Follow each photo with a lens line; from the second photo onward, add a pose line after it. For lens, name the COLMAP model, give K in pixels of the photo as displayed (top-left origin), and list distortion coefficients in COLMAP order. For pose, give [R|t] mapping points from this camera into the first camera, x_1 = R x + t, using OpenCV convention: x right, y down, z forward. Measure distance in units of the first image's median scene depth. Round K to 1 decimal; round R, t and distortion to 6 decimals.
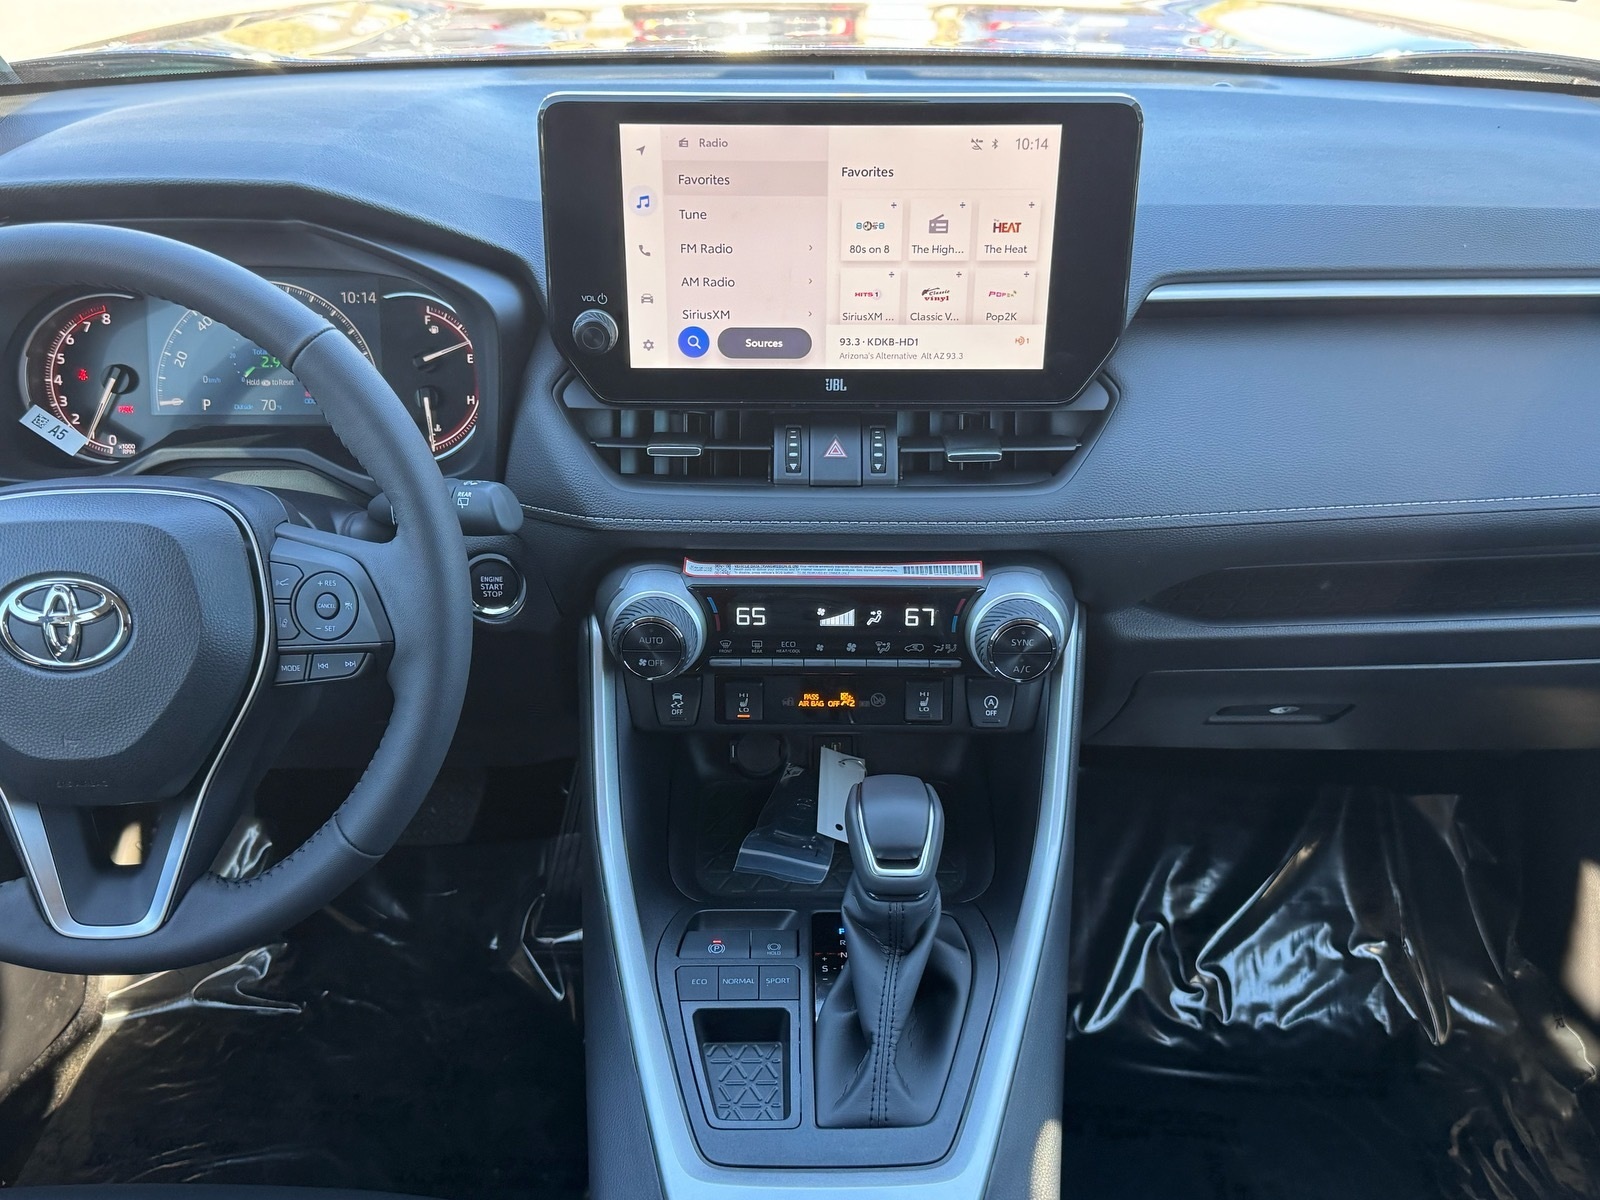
lens RADIAL K [[1556.3, 0, 795.7], [0, 1556.3, 599.7], [0, 0, 1]] dist [0.196596, -0.471588]
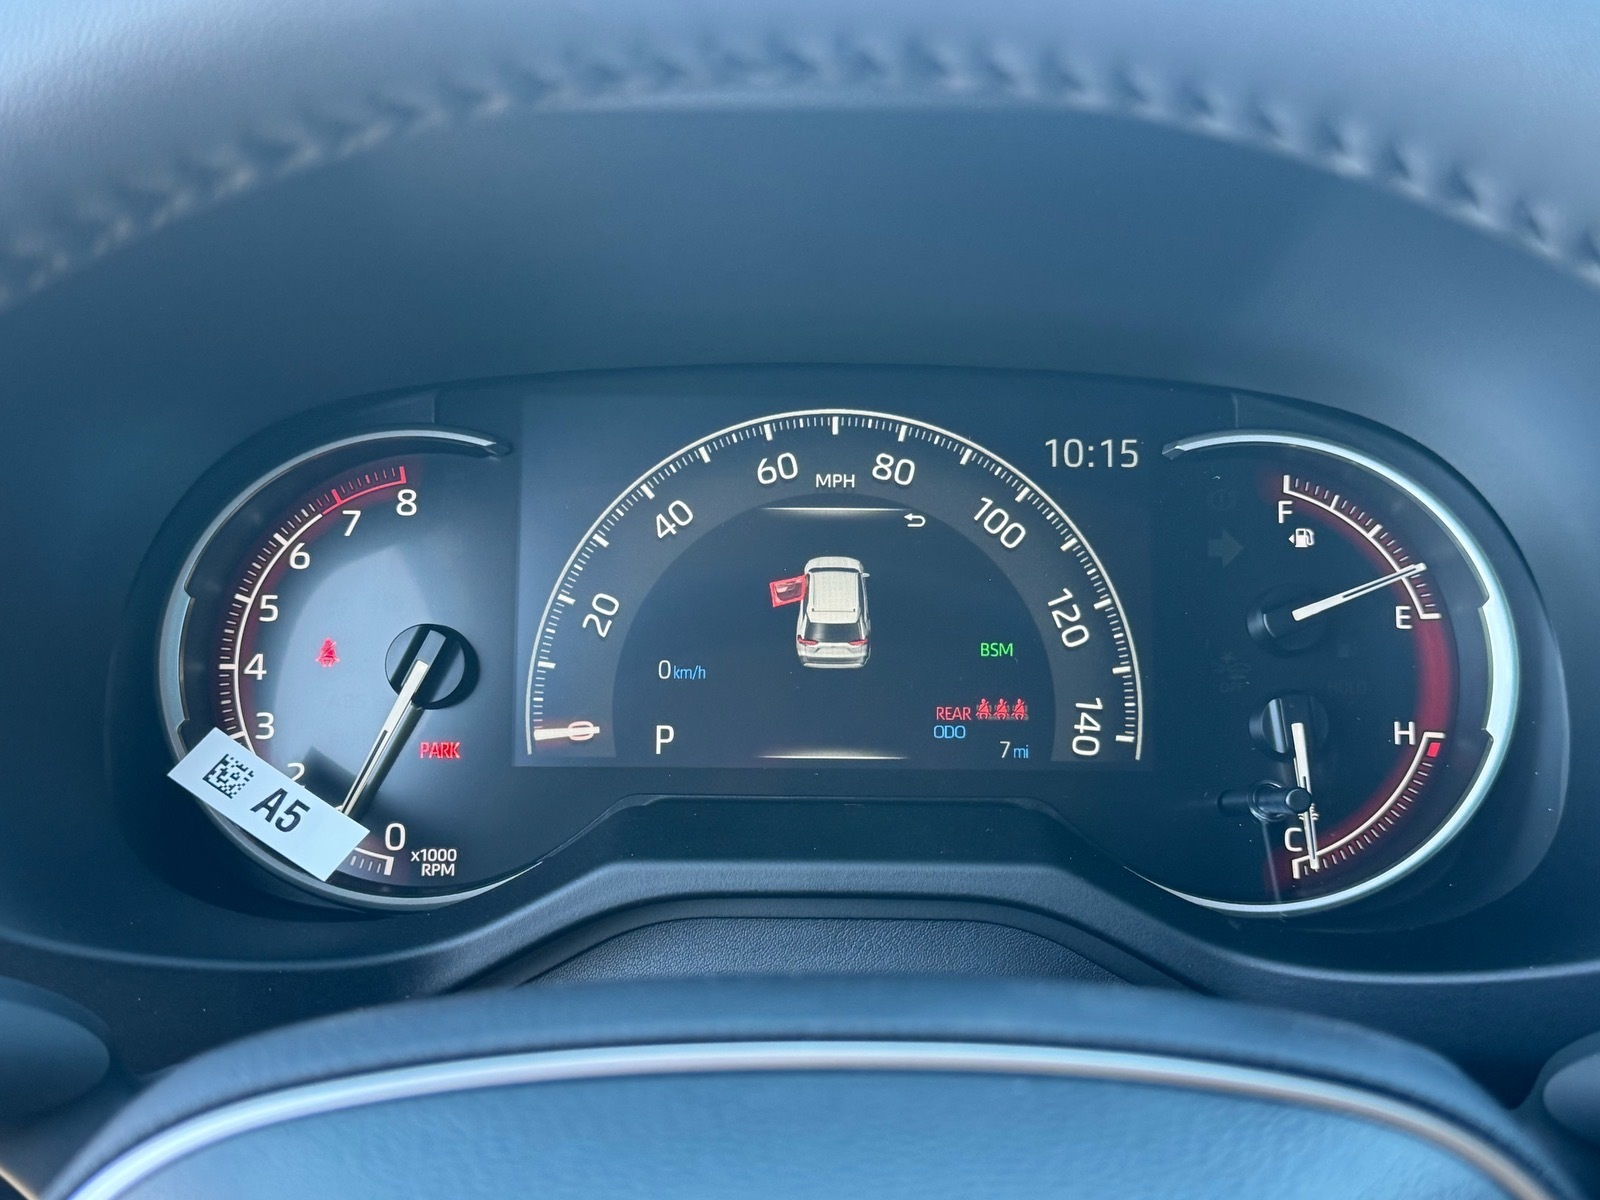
lens RADIAL K [[2029.8, 0, 800.0], [0, 2029.8, 600.0], [0, 0, 1]] dist [0.131602, -0.026341]
pose [[0.999886, 0.013948, -0.005831, -0.394836], [-0.014914, 0.973172, -0.229595, -0.056854], [0.002472, 0.229656, 0.973269, 0.637028]]
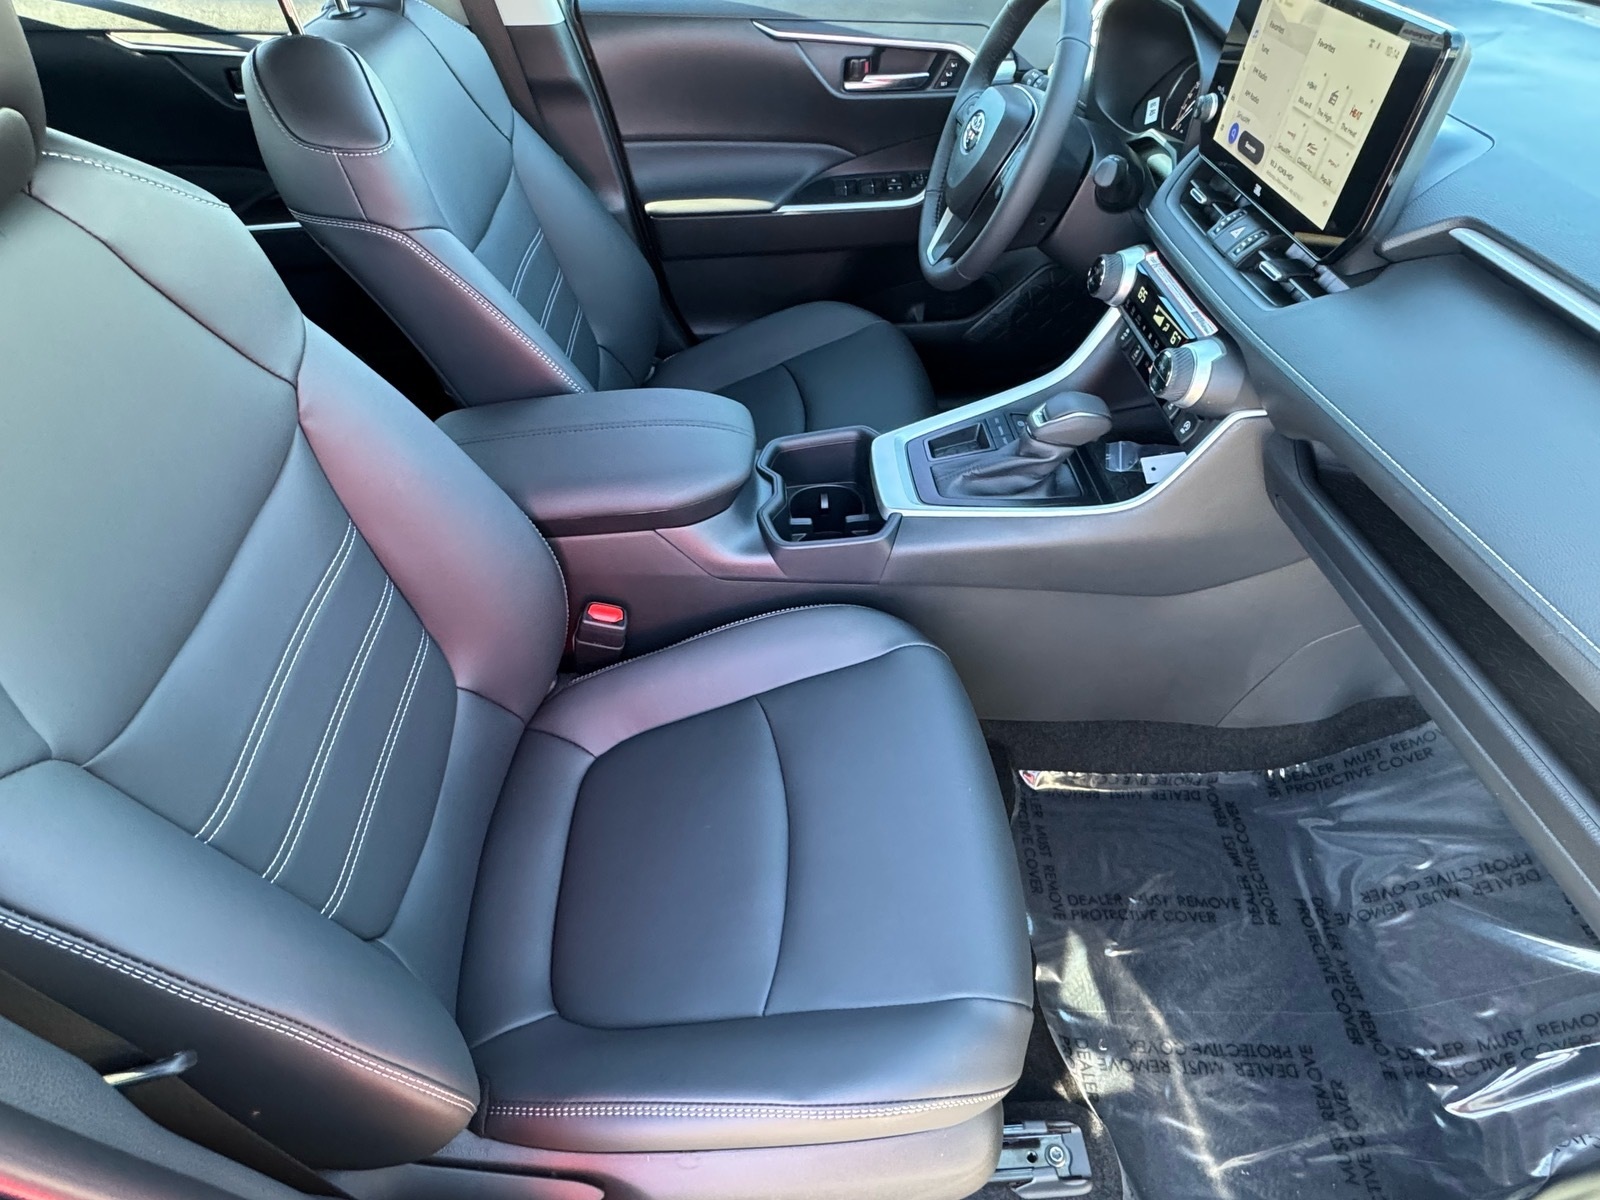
lens RADIAL K [[919.4, 0, 800.0], [0, 919.4, 600.0], [0, 0, 1]] dist [0.000848, 0.002181]
pose [[0.049867, 0.678014, -0.733355, 0.962411], [-0.476480, 0.661472, 0.579156, -0.181475], [0.877770, 0.320548, 0.356046, 0.396827]]
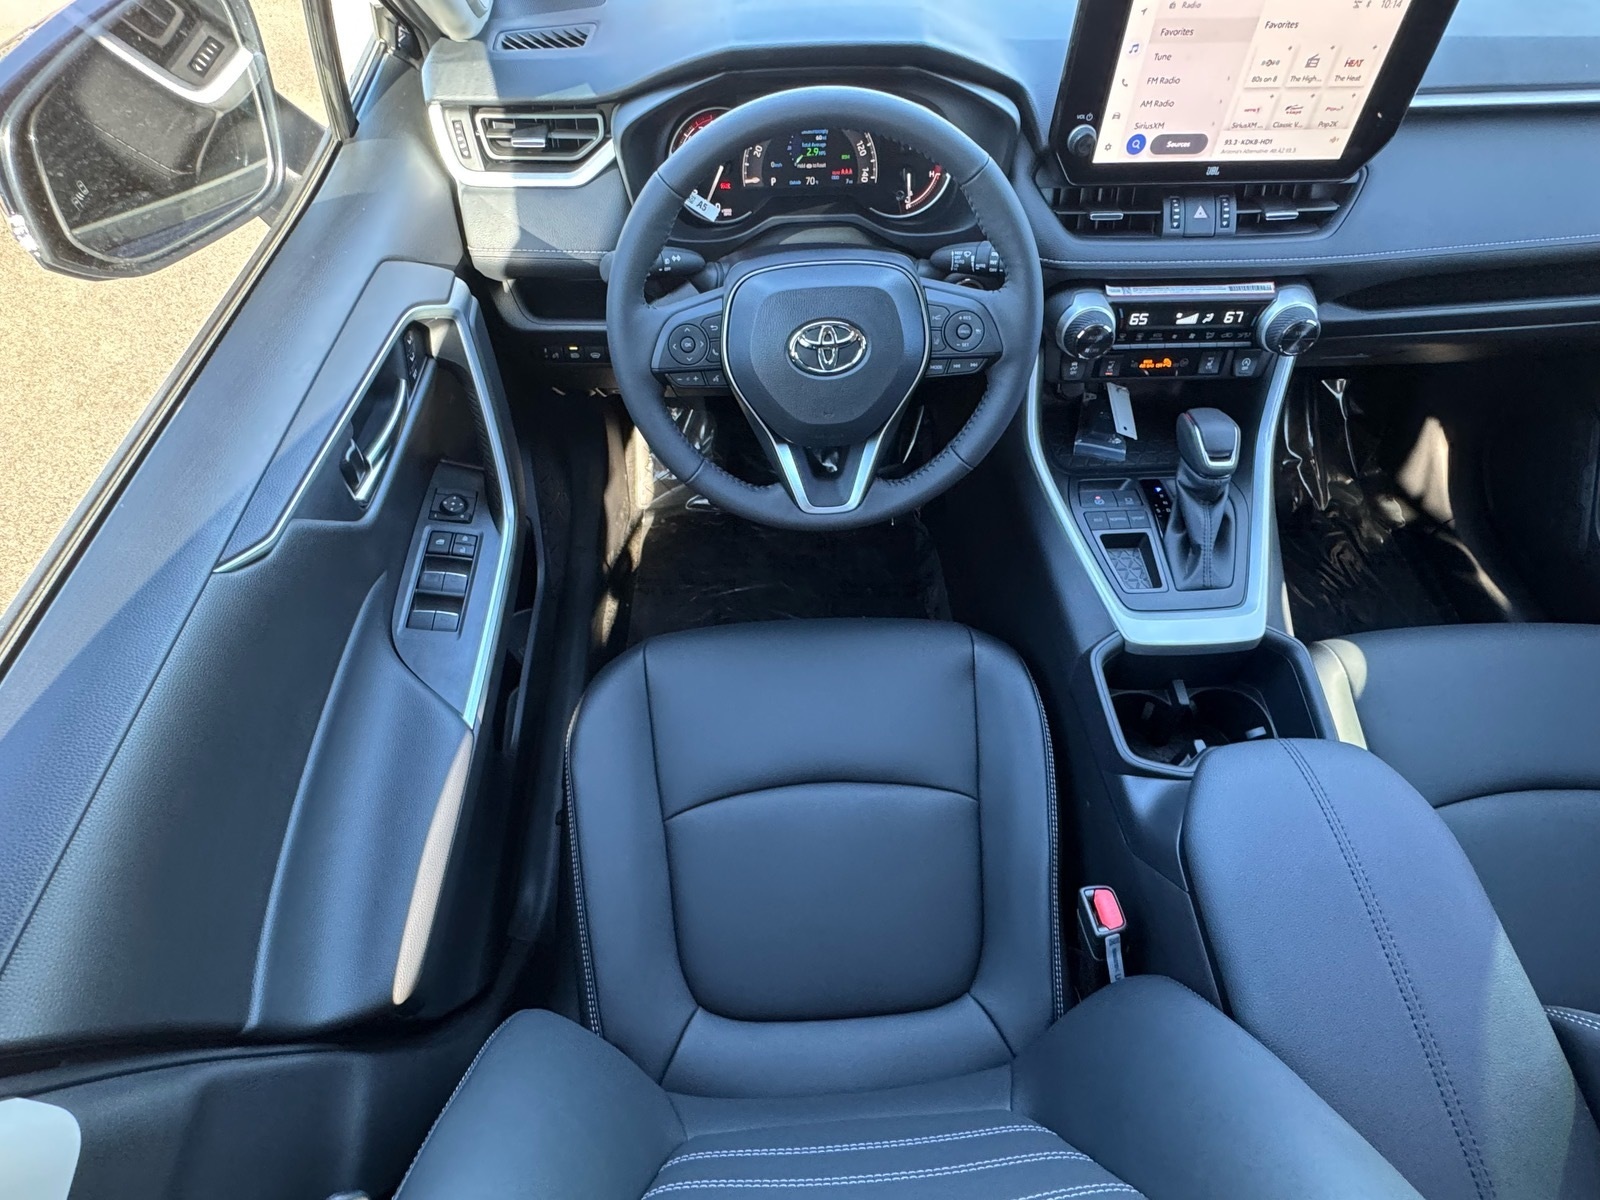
lens RADIAL K [[845.4, 0, 793.0], [0, 845.4, 598.9], [0, 0, 1]] dist [-0.002428, 0.000748]
pose [[0.998889, -0.036870, 0.029363, -0.458299], [0.021875, 0.914453, 0.404100, -0.094323], [-0.041750, -0.403008, 0.914244, 0.024162]]
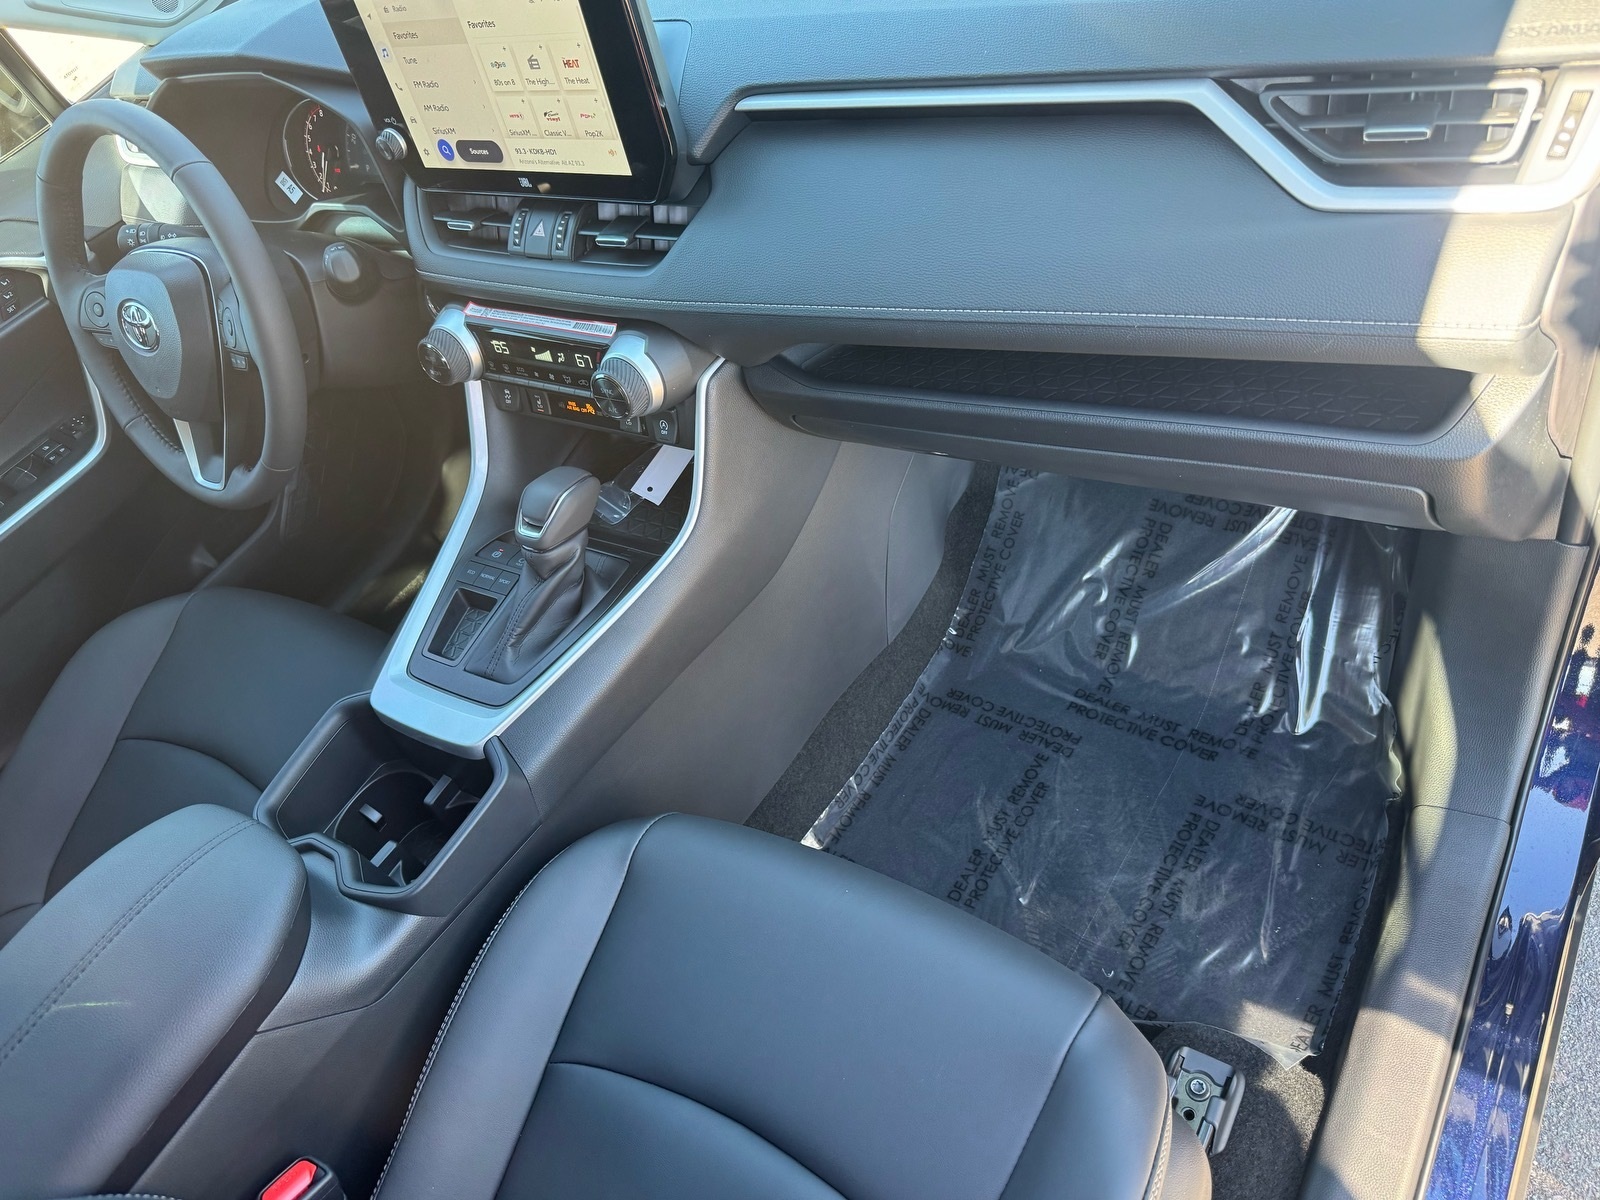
lens RADIAL K [[1146.3, 0, 800.7], [0, 1146.3, 595.6], [0, 0, 1]] dist [0.055895, -0.100194]
pose [[0.815679, 0.217498, -0.536063, 0.843435], [-0.023284, 0.938226, 0.345238, -0.153051], [0.578037, -0.269122, 0.770355, 0.262029]]
